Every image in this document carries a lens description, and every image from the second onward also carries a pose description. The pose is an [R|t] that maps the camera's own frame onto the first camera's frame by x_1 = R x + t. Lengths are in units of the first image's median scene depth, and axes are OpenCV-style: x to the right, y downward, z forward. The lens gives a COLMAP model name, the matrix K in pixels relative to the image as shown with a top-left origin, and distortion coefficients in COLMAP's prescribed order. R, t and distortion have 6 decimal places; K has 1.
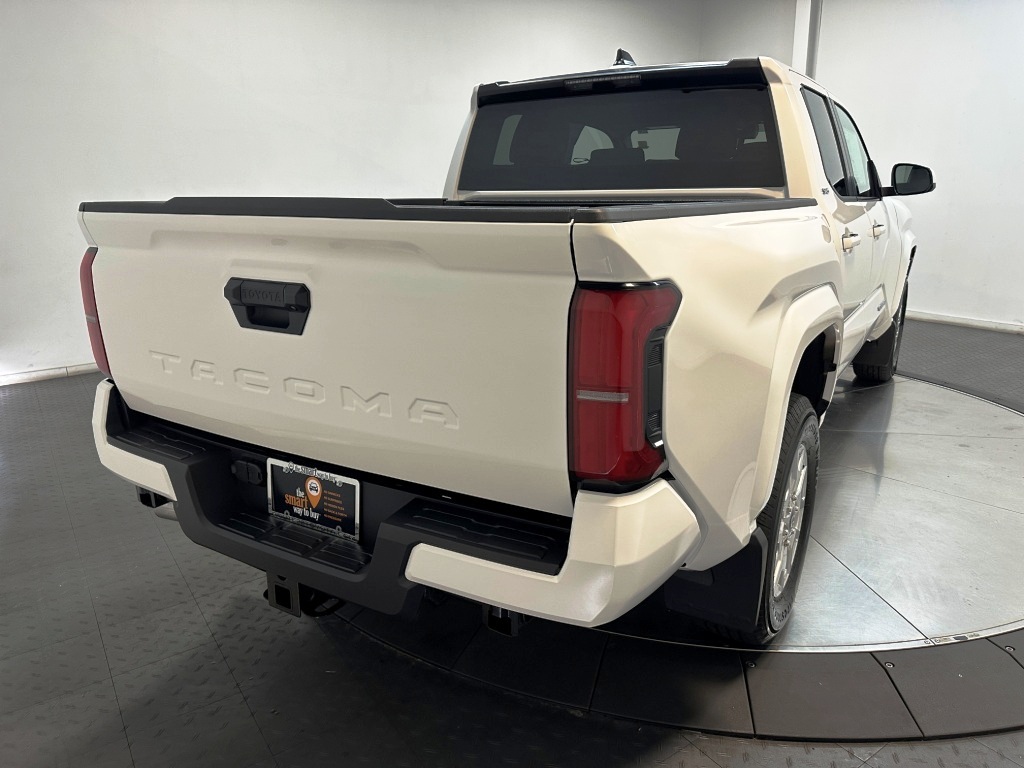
lens RADIAL K [[721.4, 0, 512.0], [0, 721.4, 384.0], [0, 0, 1]] dist [0.041628, -0.000499]
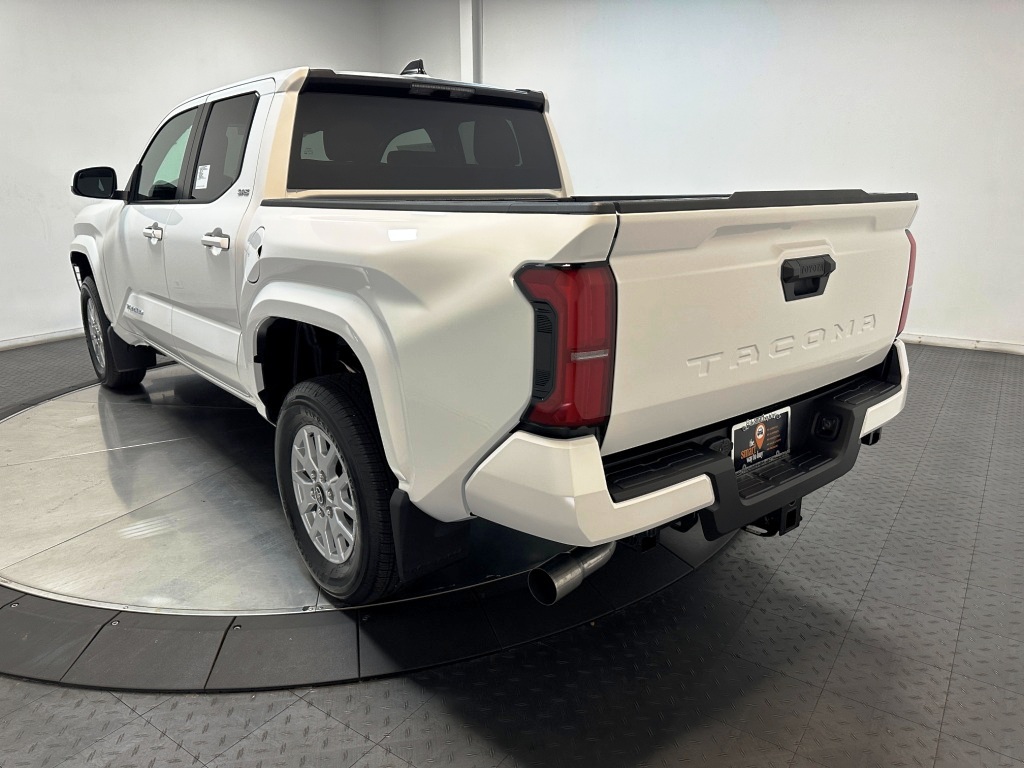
lens RADIAL K [[719.8, 0, 512.0], [0, 719.8, 384.0], [0, 0, 1]] dist [0.074136, 0.000064]
pose [[0.328012, -0.242722, 0.912959, -1.468537], [0.250604, 0.954159, 0.163638, -0.230785], [-0.910827, 0.175116, 0.373803, 0.893547]]
